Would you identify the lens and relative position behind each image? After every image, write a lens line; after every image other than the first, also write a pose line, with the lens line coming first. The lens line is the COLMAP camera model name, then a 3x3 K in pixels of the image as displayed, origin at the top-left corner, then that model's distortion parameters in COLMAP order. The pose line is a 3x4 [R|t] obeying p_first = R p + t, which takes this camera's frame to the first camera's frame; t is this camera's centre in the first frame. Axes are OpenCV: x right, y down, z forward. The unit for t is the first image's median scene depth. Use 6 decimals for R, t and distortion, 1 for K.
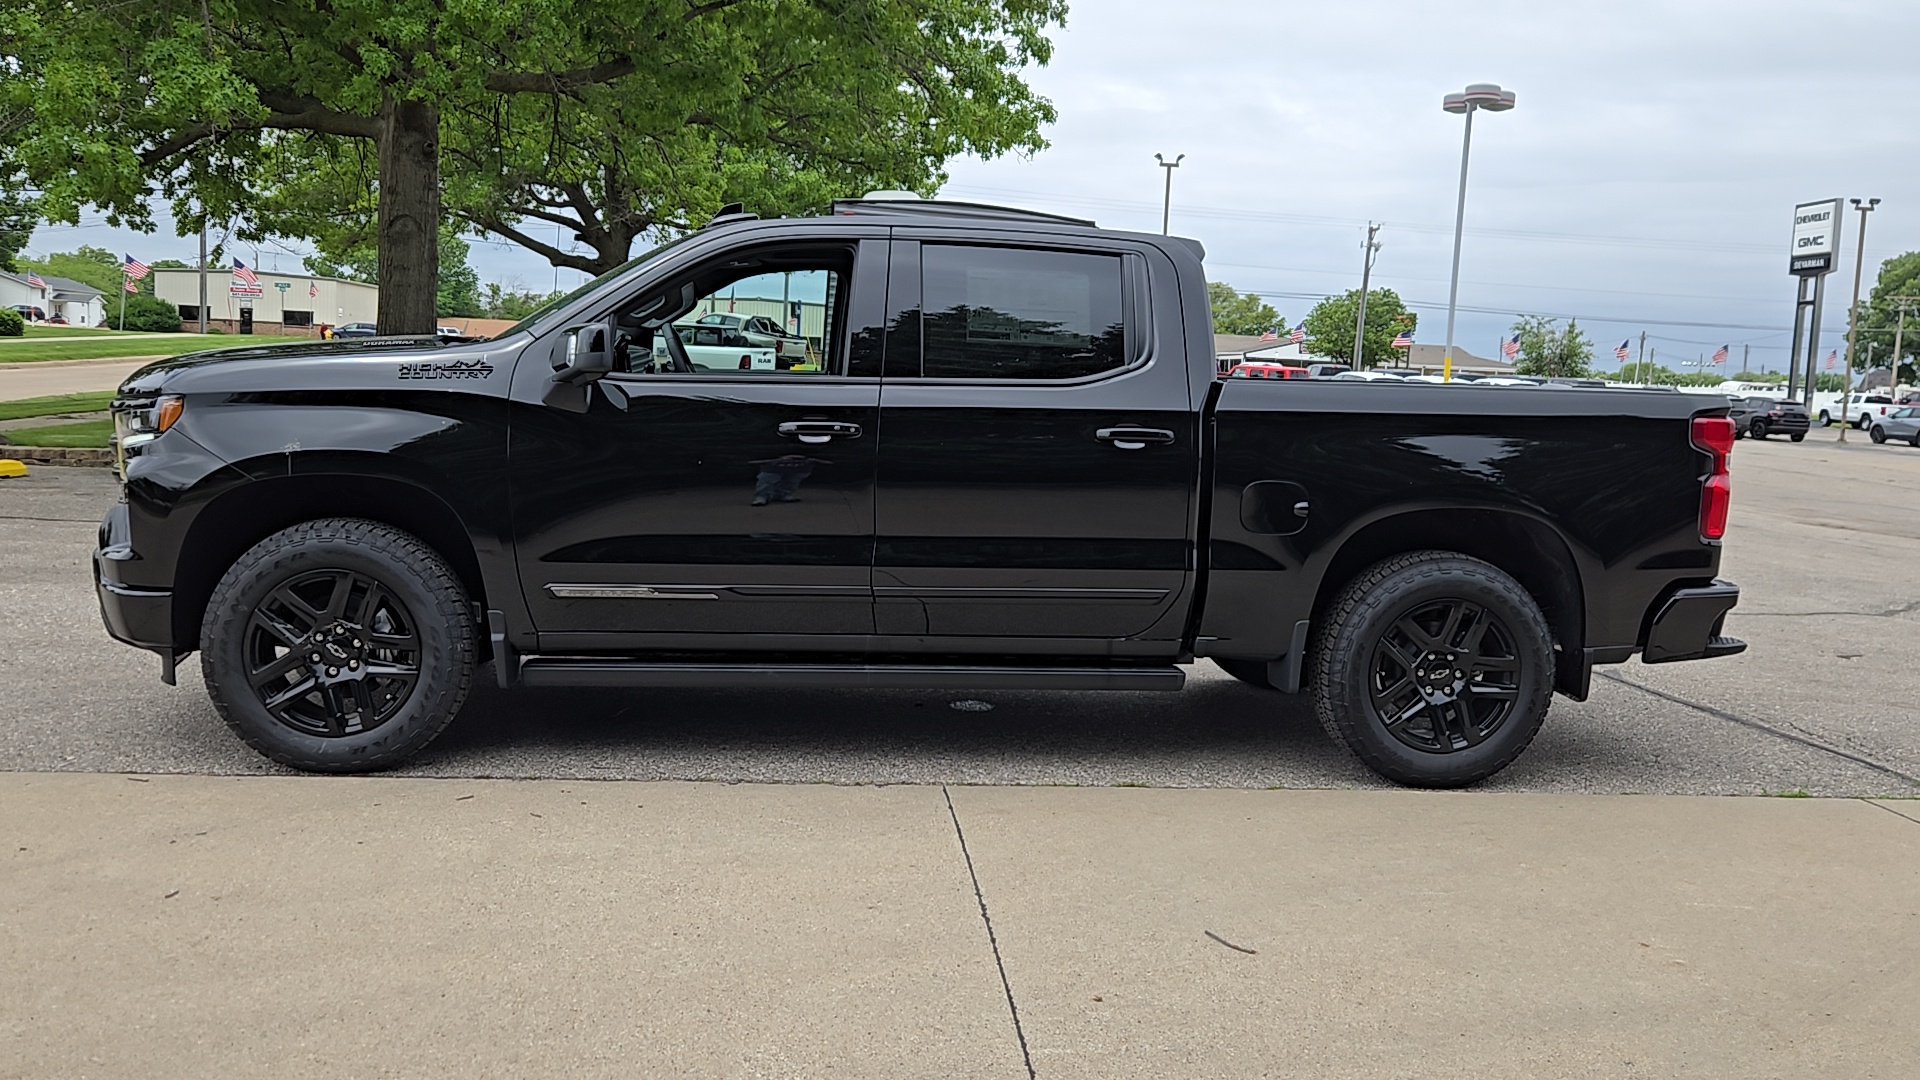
lens RADIAL K [[1604.6, 0, 953.7], [0, 1604.6, 527.6], [0, 0, 1]] dist [0.009024, -0.000484]
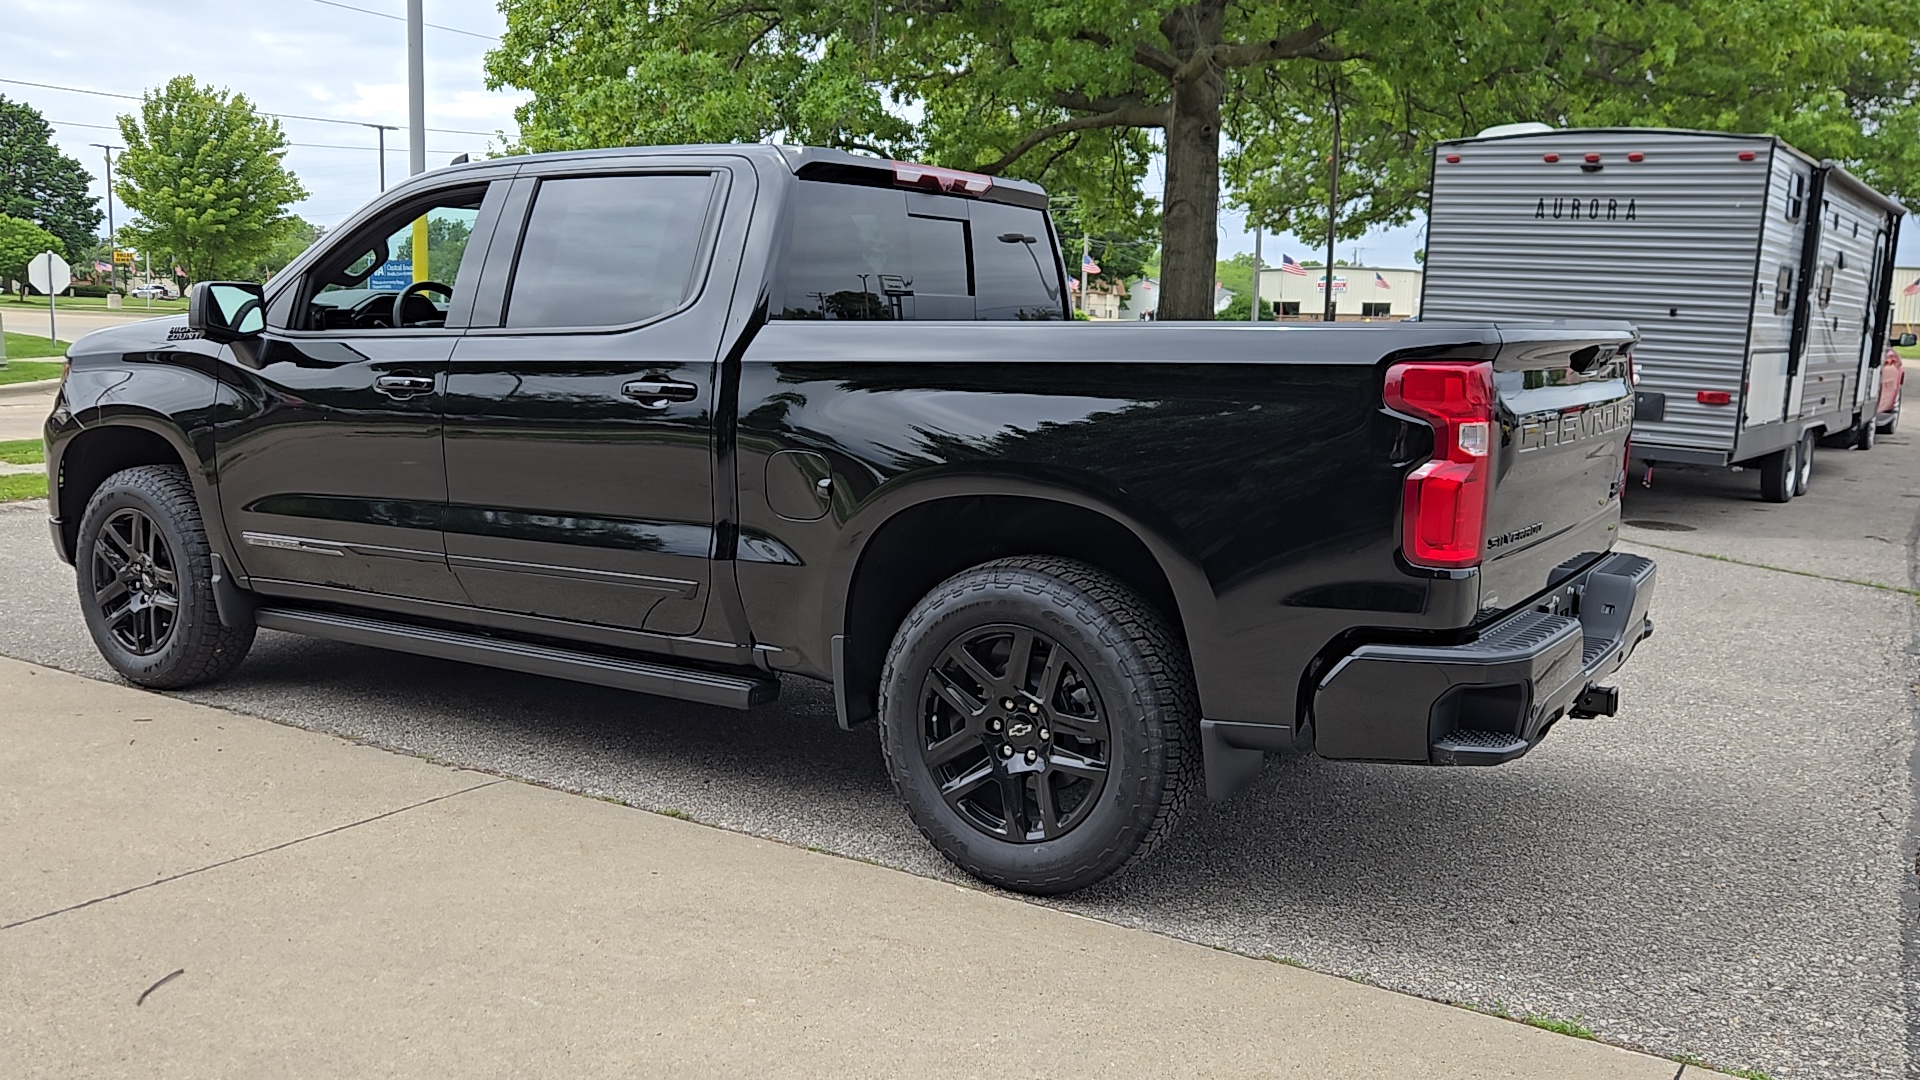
lens RADIAL K [[1604.6, 0, 953.7], [0, 1604.6, 527.6], [0, 0, 1]] dist [0.009024, -0.000484]
pose [[0.778733, 0.050472, -0.625322, 0.743447], [-0.046399, 0.998662, 0.022824, -0.013051], [0.625638, 0.011241, 0.780033, 0.448296]]
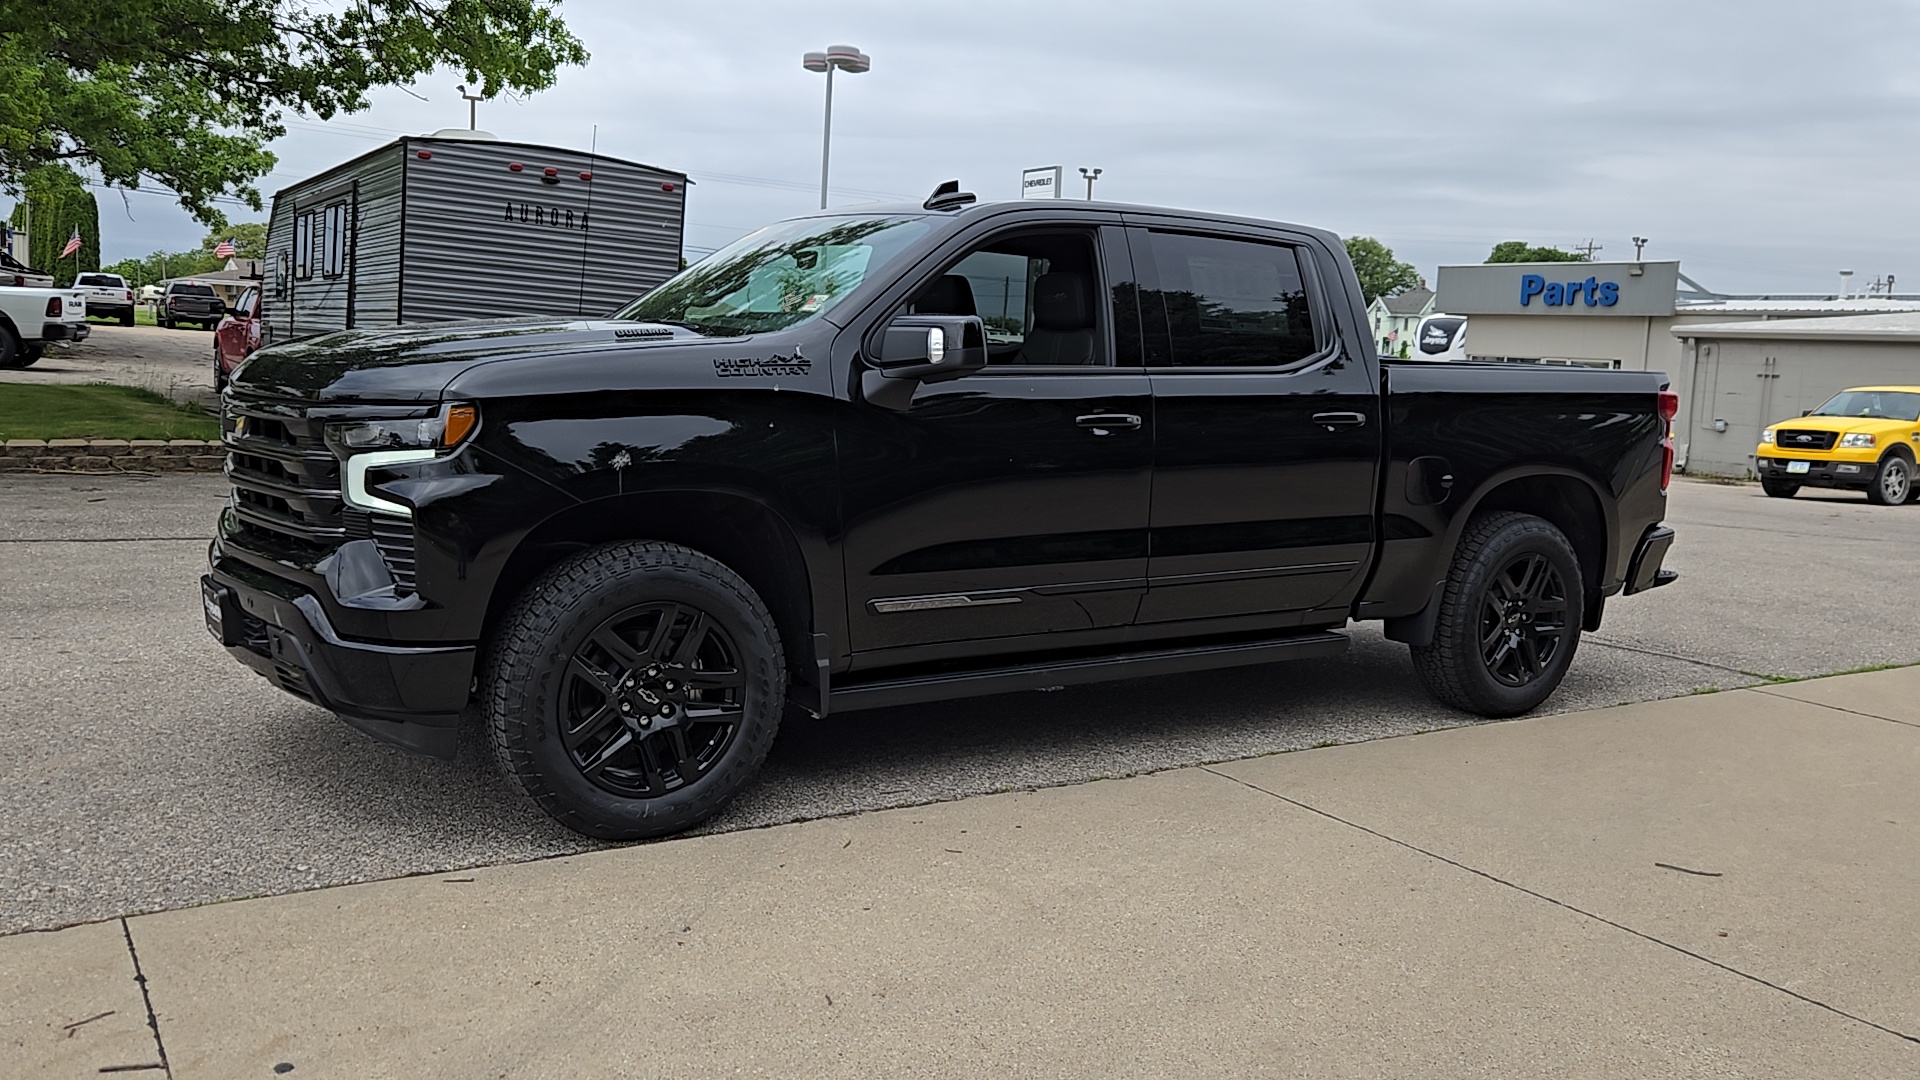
lens RADIAL K [[1604.6, 0, 953.7], [0, 1604.6, 527.6], [0, 0, 1]] dist [0.009024, -0.000484]
pose [[0.890122, -0.054995, 0.452392, -0.596348], [0.038448, 0.998215, 0.045697, -0.043748], [-0.454098, -0.023282, 0.890647, 0.163081]]
